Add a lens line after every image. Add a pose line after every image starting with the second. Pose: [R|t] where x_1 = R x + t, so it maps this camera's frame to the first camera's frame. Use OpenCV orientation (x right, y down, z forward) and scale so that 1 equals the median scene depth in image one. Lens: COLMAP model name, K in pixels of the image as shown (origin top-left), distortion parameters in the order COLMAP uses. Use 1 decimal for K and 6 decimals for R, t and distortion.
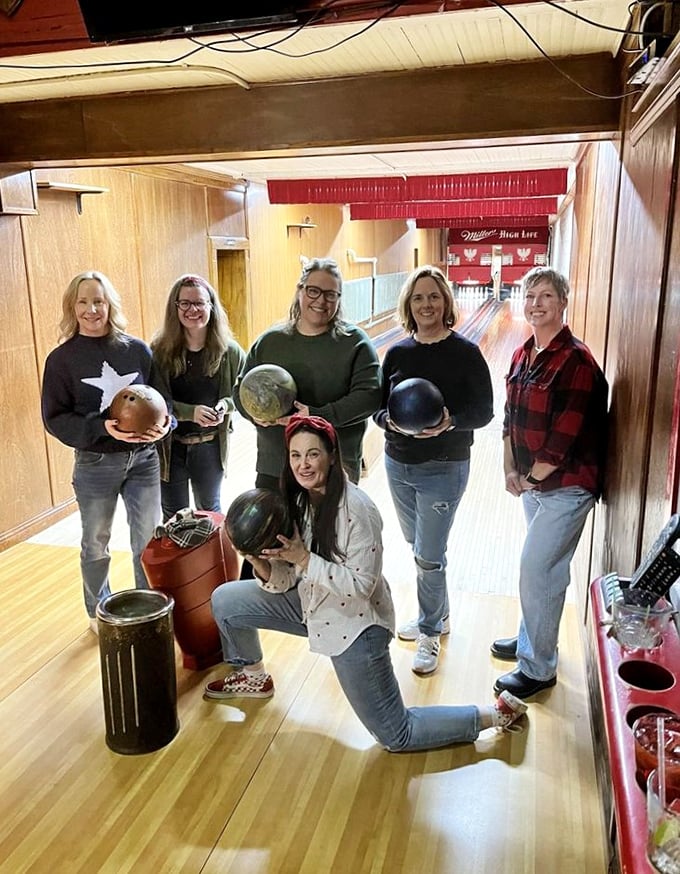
lens RADIAL K [[713.4, 0, 340.0], [0, 713.4, 437.0], [0, 0, 1]] dist [0.047333, 0.001145]
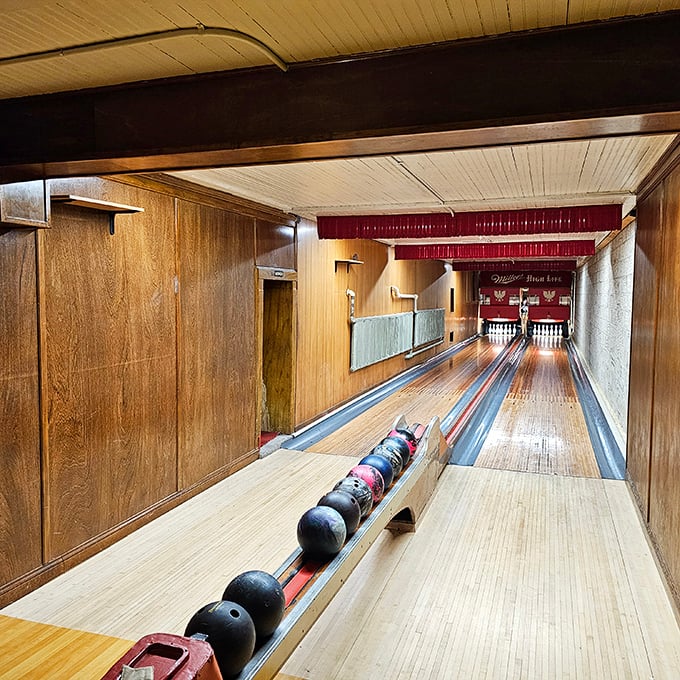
lens RADIAL K [[605.2, 0, 340.0], [0, 605.2, 340.0], [0, 0, 1]] dist [0.110233, -0.146941]
pose [[0.997558, 0.021027, -0.066599, -0.006256], [-0.032498, 0.983826, -0.176152, -0.029033], [0.061818, 0.177886, 0.982107, 0.171475]]
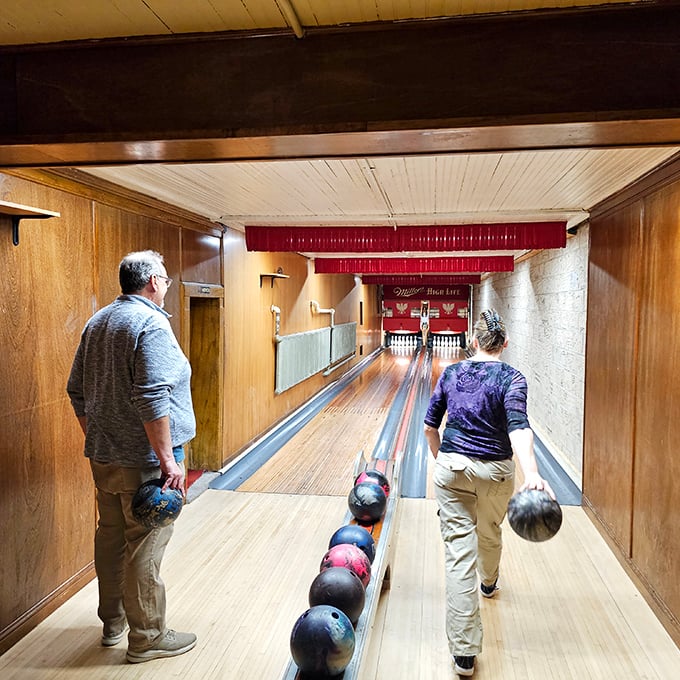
lens RADIAL K [[605.2, 0, 340.0], [0, 605.2, 340.0], [0, 0, 1]] dist [0.110233, -0.146941]
pose [[0.993402, 0.008063, 0.114399, -0.068624], [0.014333, 0.980975, -0.193604, -0.058141], [-0.113783, 0.193966, 0.974387, 0.243442]]
